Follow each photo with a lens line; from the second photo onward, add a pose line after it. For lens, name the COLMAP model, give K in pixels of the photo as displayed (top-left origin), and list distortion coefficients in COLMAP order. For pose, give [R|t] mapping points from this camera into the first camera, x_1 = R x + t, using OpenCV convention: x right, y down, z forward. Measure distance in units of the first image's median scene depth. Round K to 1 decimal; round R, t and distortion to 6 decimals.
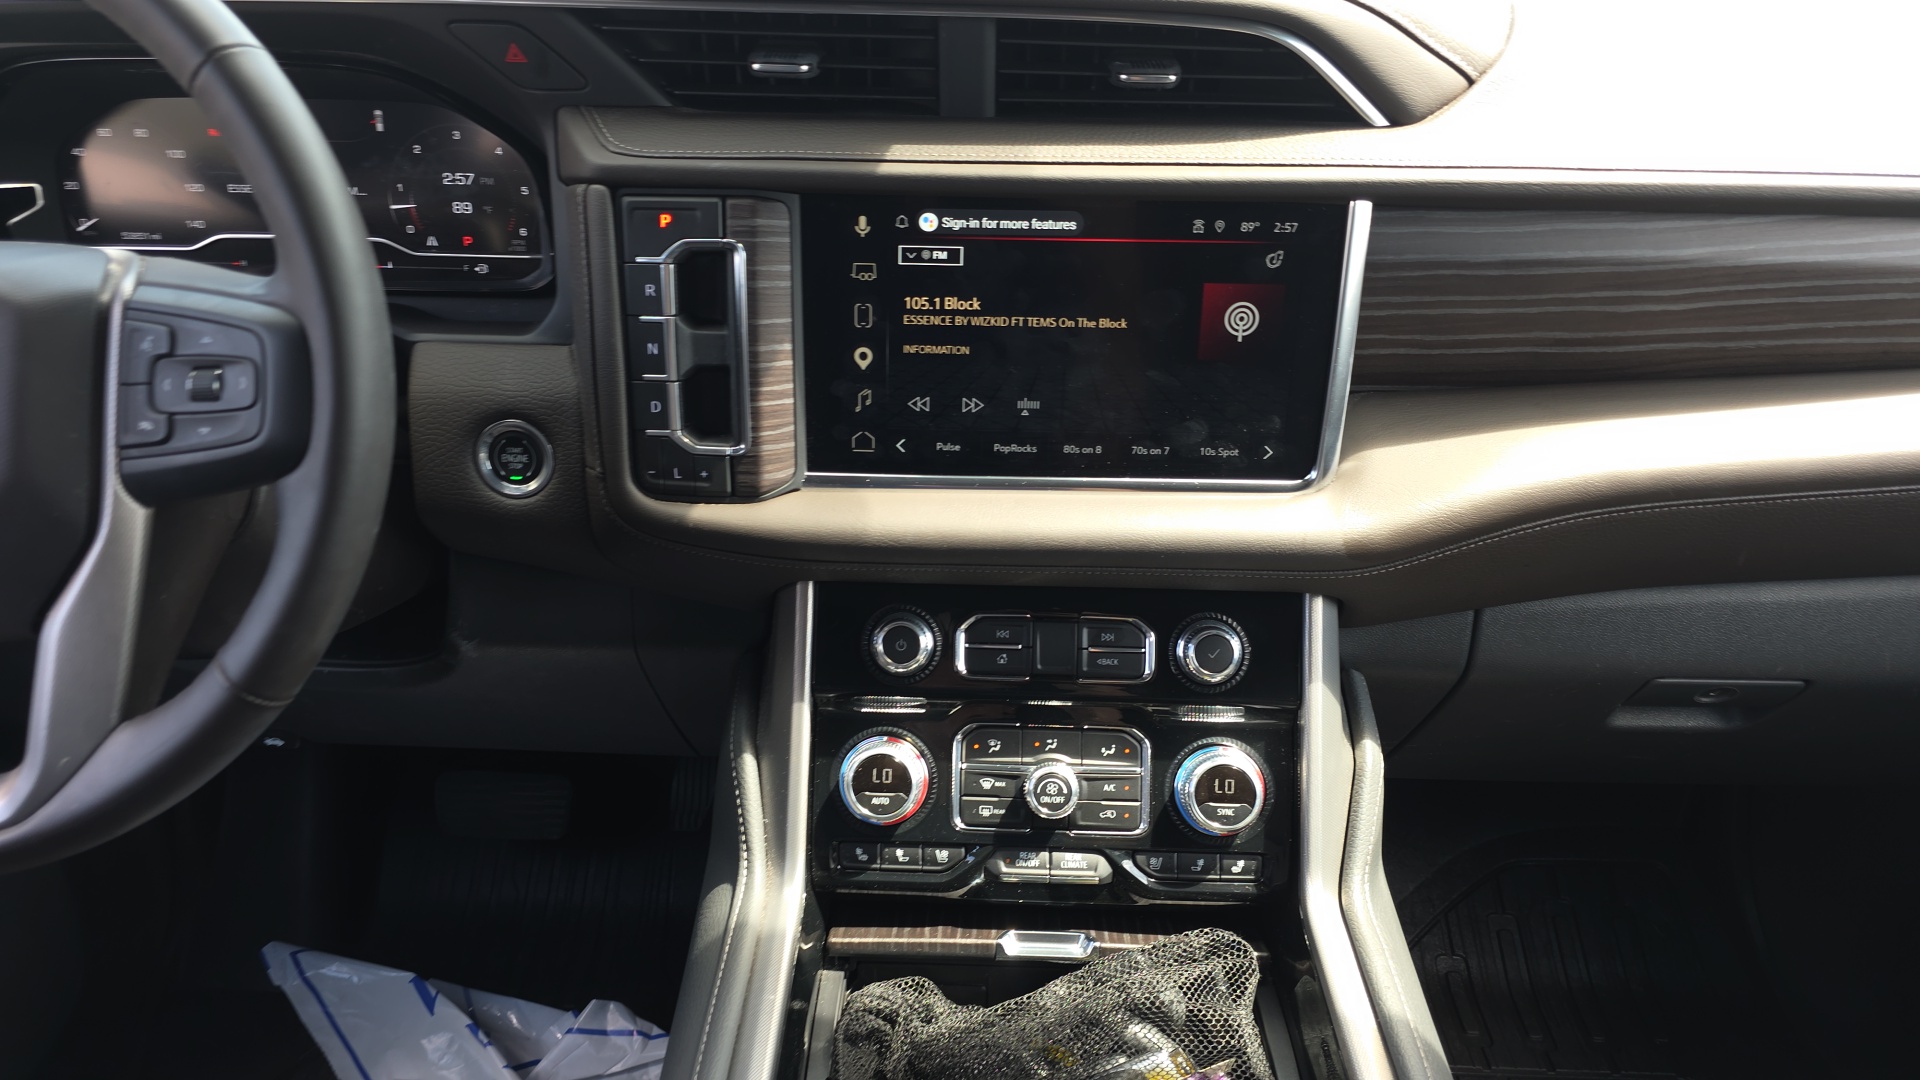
lens RADIAL K [[1286.0, 0, 923.0], [0, 1286.0, 571.6], [0, 0, 1]] dist [0.077158, -0.106326]
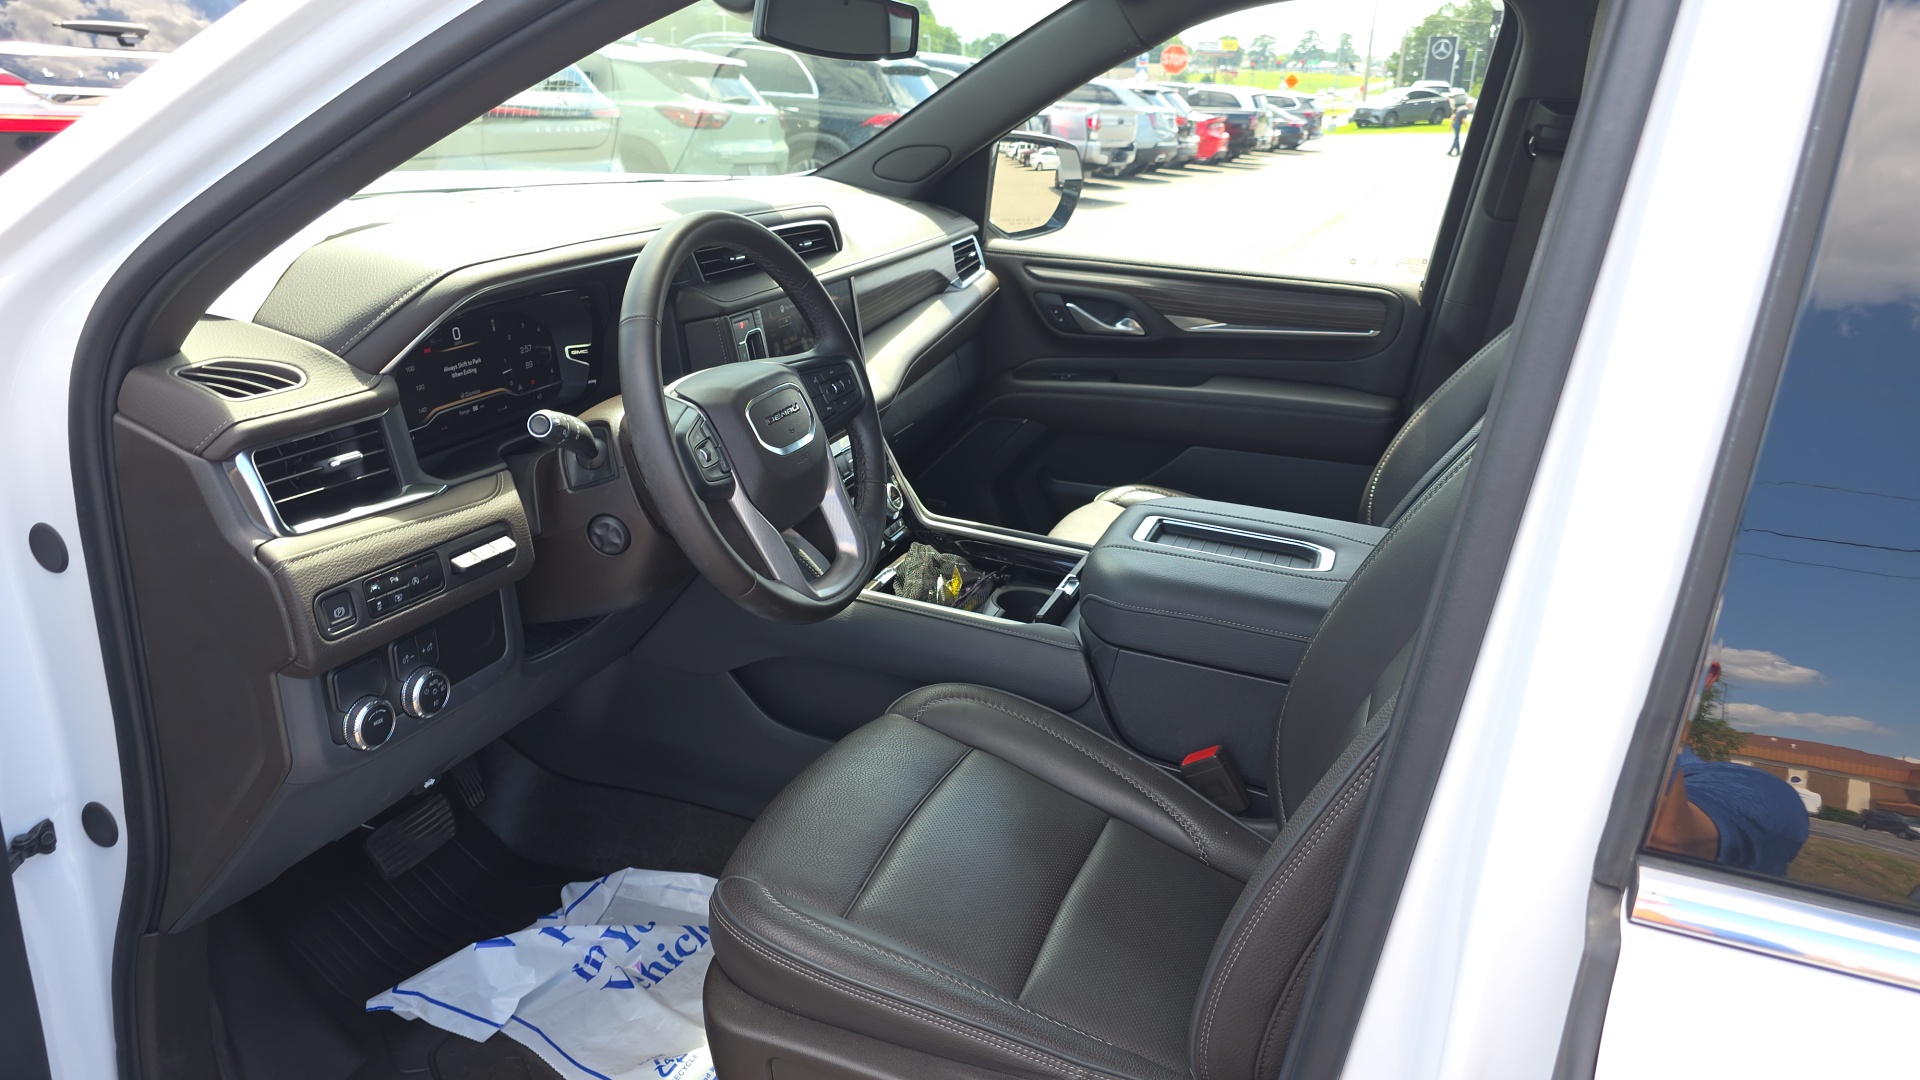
lens RADIAL K [[1276.9, 0, 907.2], [0, 1276.9, 537.5], [0, 0, 1]] dist [0.031815, 0.000040]
pose [[0.345330, -0.320393, 0.882097, -2.088522], [0.413665, 0.895651, 0.163372, -0.166551], [-0.842395, 0.308475, 0.441830, -0.146490]]
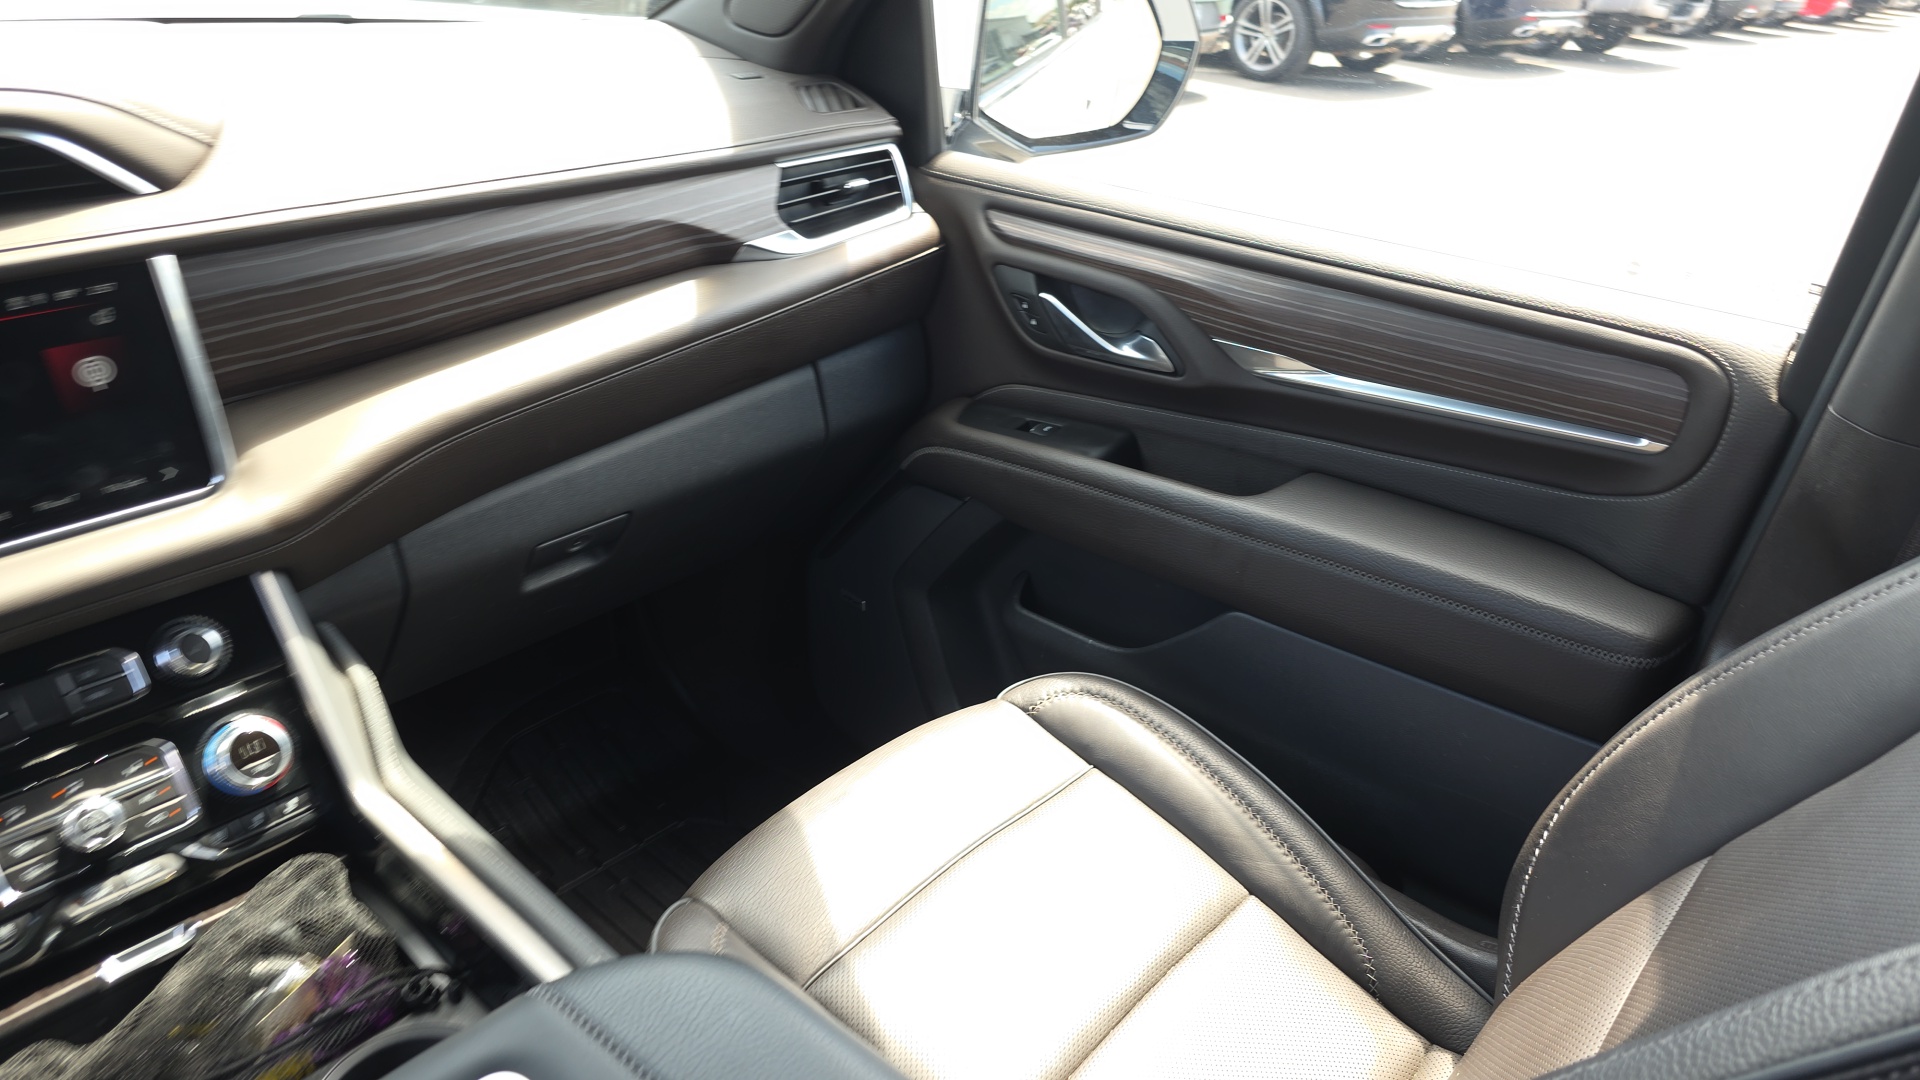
lens RADIAL K [[1282.8, 0, 956.9], [0, 1282.8, 554.5], [0, 0, 1]] dist [0.055474, -0.058647]
pose [[0.638286, -0.343777, 0.688773, -0.113506], [0.336851, 0.929265, 0.151651, 0.038471], [-0.692187, 0.135217, 0.708939, -0.317002]]
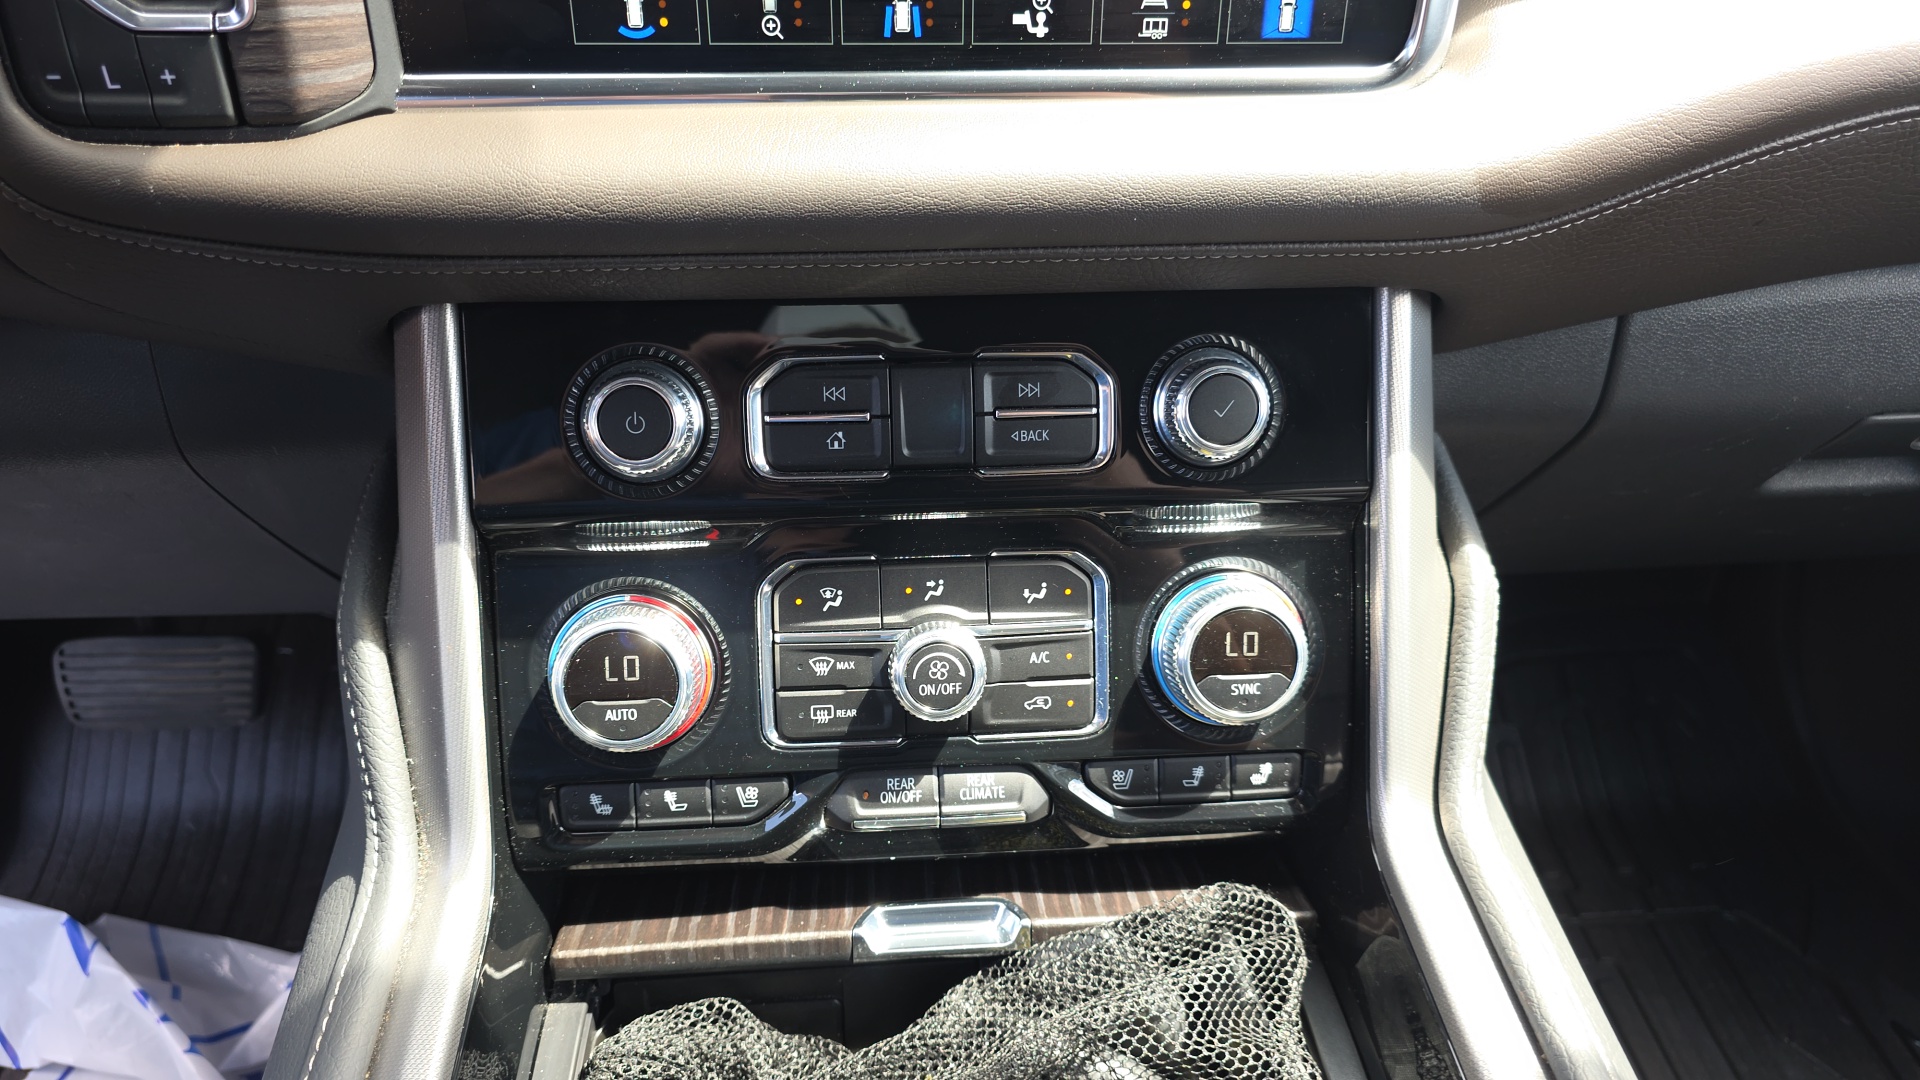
lens RADIAL K [[1335.3, 0, 954.4], [0, 1335.3, 540.3], [0, 0, 1]] dist [0.045057, -0.061432]
pose [[0.993002, -0.058447, 0.102617, 0.052145], [0.042781, 0.987953, 0.148724, 0.029474], [-0.110073, -0.143294, 0.983540, 0.449798]]
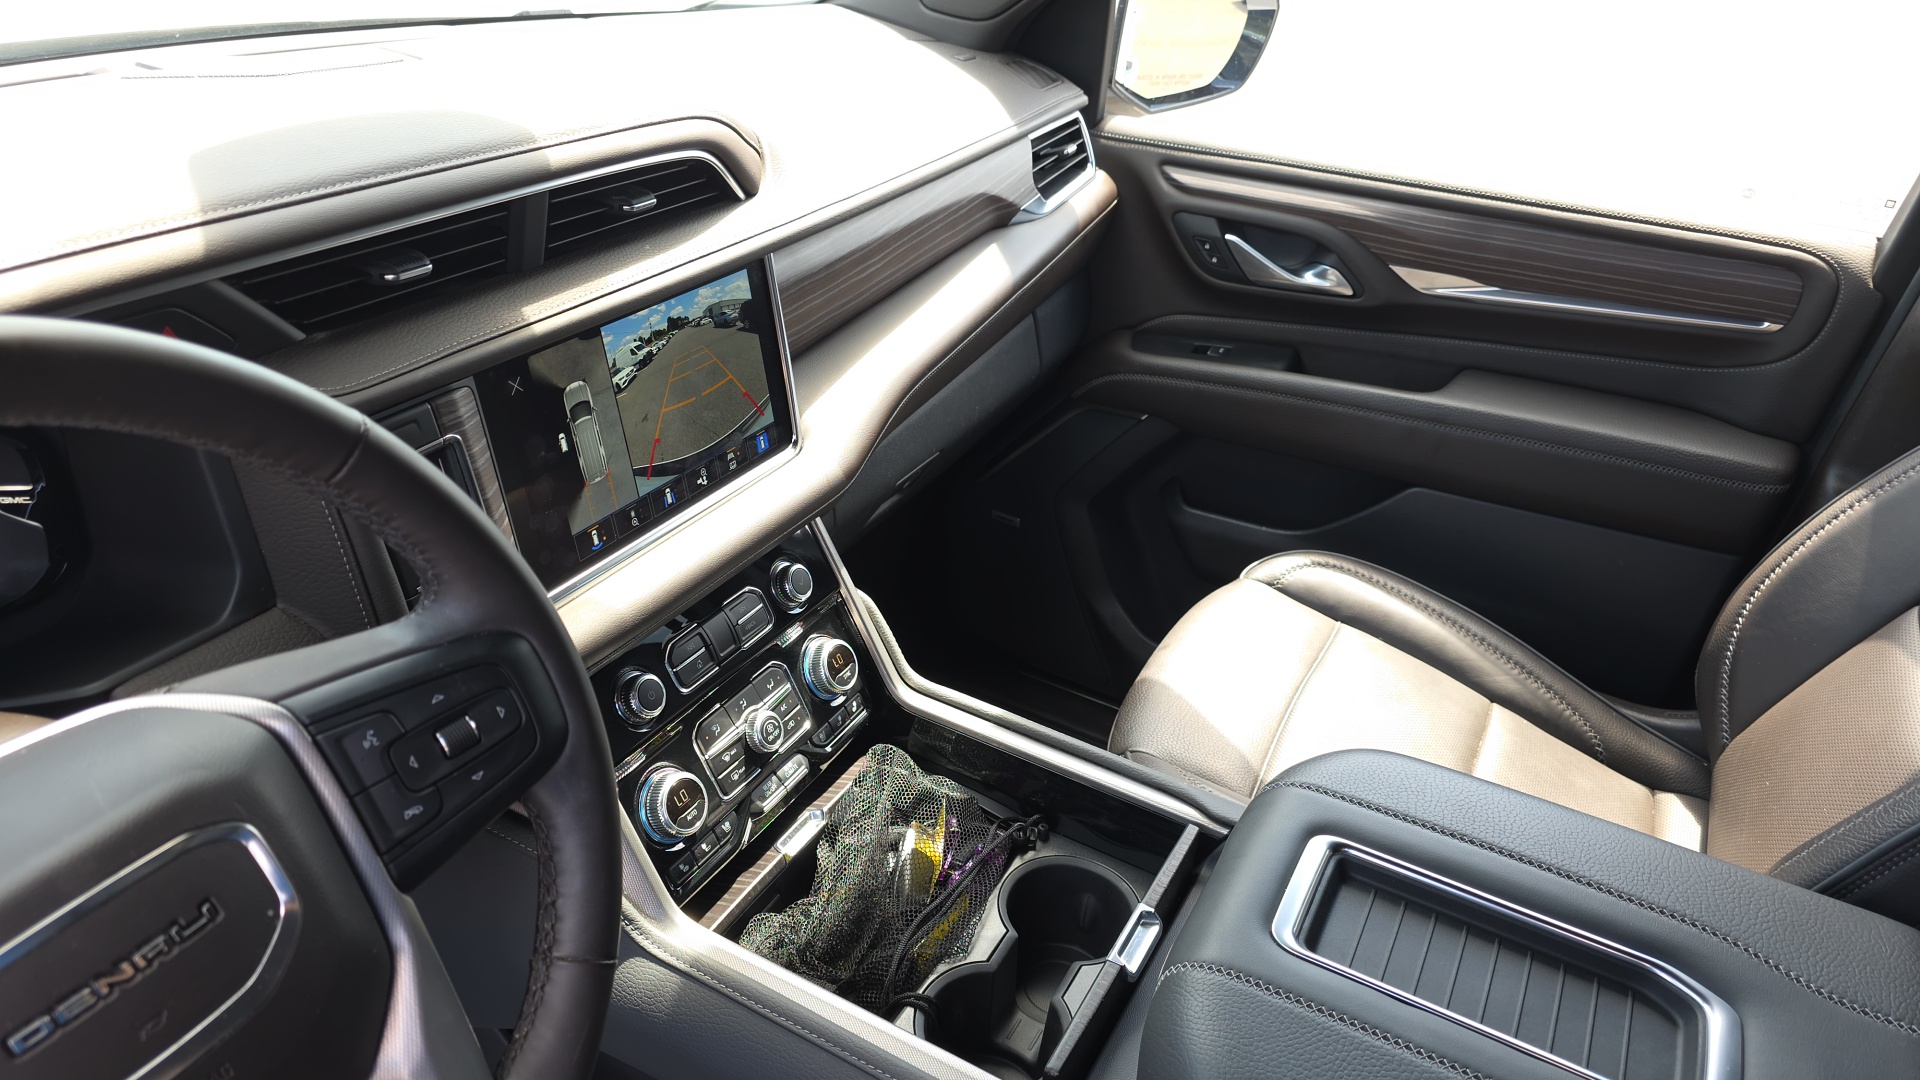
lens RADIAL K [[1287.4, 0, 935.0], [0, 1287.4, 547.9], [0, 0, 1]] dist [0.044087, -0.053094]
pose [[0.461701, -0.431205, 0.775174, -0.766179], [0.386516, 0.884365, 0.261732, -0.274961], [-0.798397, 0.178775, 0.574980, 0.076124]]
